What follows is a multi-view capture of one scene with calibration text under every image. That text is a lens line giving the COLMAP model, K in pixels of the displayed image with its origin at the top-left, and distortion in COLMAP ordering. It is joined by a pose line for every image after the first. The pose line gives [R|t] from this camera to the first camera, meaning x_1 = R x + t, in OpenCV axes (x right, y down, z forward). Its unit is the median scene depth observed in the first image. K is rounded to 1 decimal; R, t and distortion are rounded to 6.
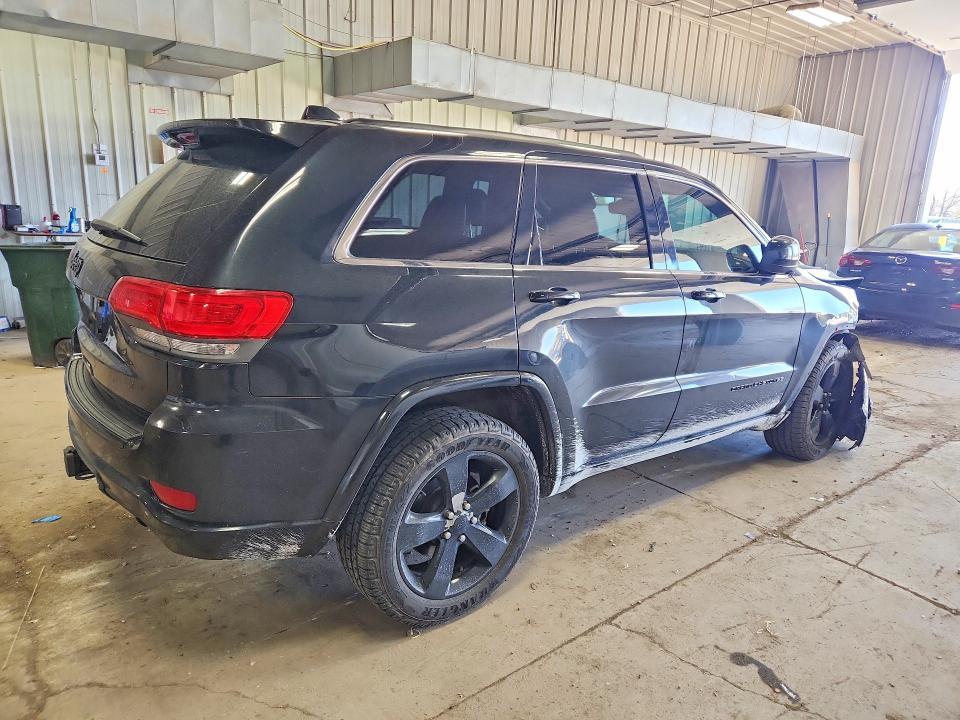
lens RADIAL K [[632.9, 0, 481.5], [0, 632.9, 358.5], [0, 0, 1]] dist [0.002701, -0.014909]
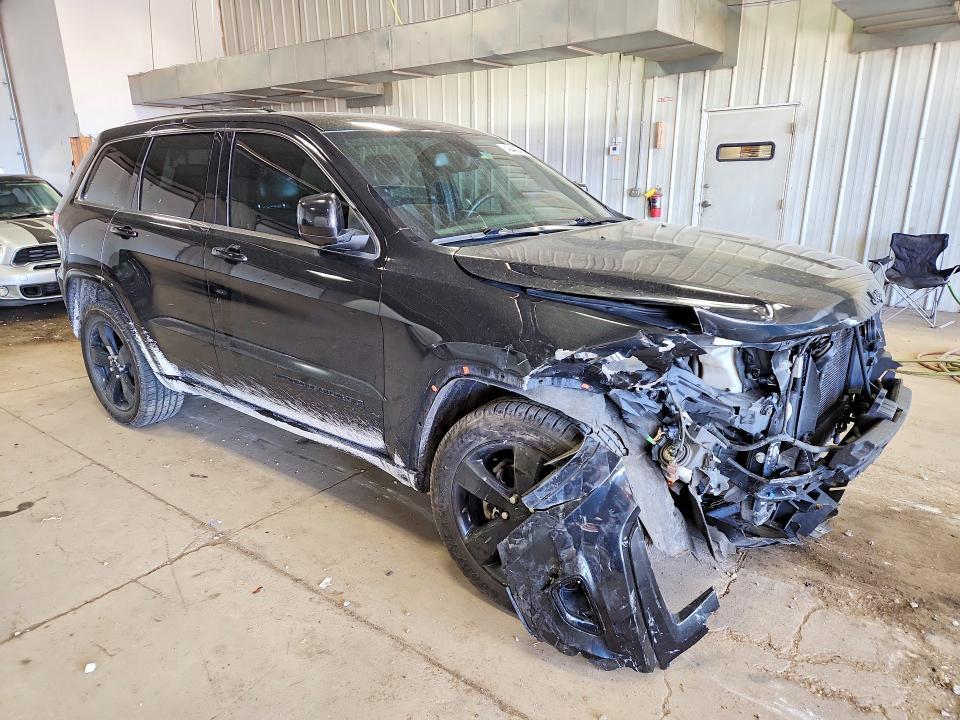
lens RADIAL K [[632.9, 0, 480.9], [0, 632.9, 363.8], [0, 0, 1]] dist [0.002701, -0.014909]
pose [[0.263155, 0.231670, -0.936525, 1.184961], [-0.214829, 0.960438, 0.177220, -0.165499], [0.940531, 0.154557, 0.302513, 0.934722]]
